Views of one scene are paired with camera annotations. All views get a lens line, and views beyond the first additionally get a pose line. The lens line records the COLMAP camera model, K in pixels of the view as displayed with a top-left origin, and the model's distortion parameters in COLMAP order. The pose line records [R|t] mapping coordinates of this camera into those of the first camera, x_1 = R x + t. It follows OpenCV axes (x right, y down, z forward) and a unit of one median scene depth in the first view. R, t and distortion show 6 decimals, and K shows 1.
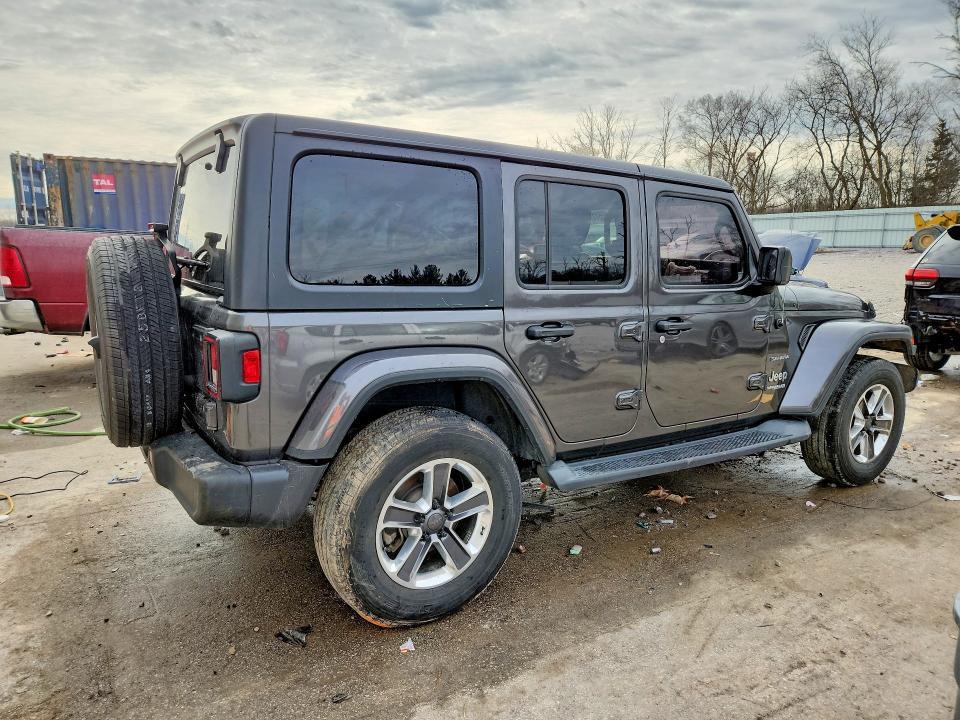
lens RADIAL K [[705.5, 0, 479.3], [0, 705.5, 350.1], [0, 0, 1]] dist [0.058812, -0.004584]
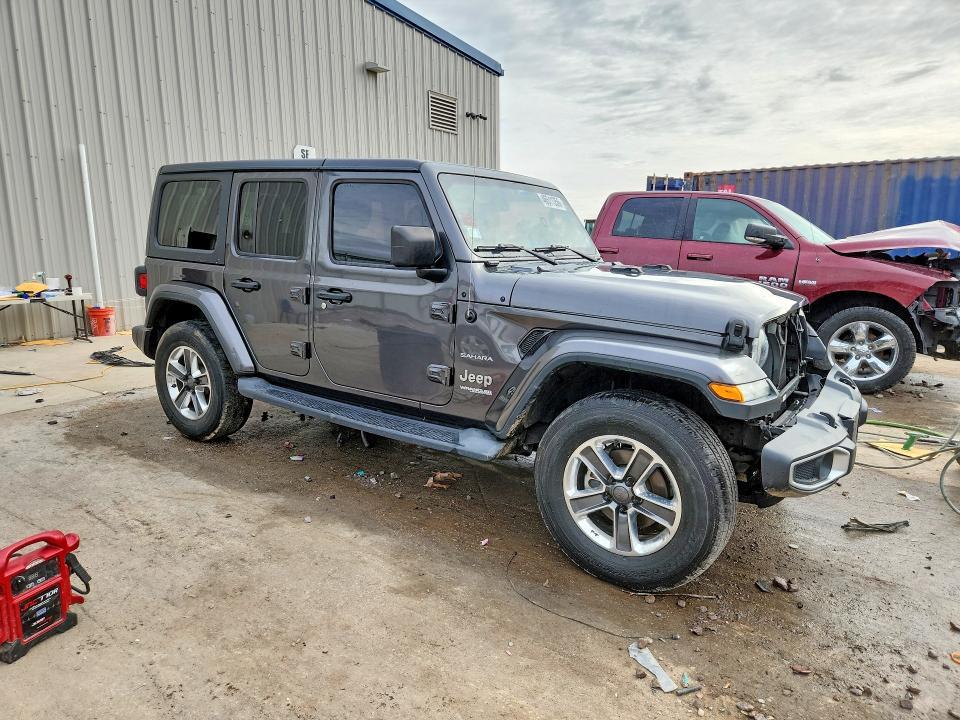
lens RADIAL K [[701.0, 0, 480.0], [0, 701.0, 360.0], [0, 0, 1]] dist [0.047329, -0.034691]
pose [[0.315286, 0.152588, -0.936649, 1.598551], [-0.150935, 0.982488, 0.109249, -0.103426], [0.936917, 0.106929, 0.332796, 0.948707]]
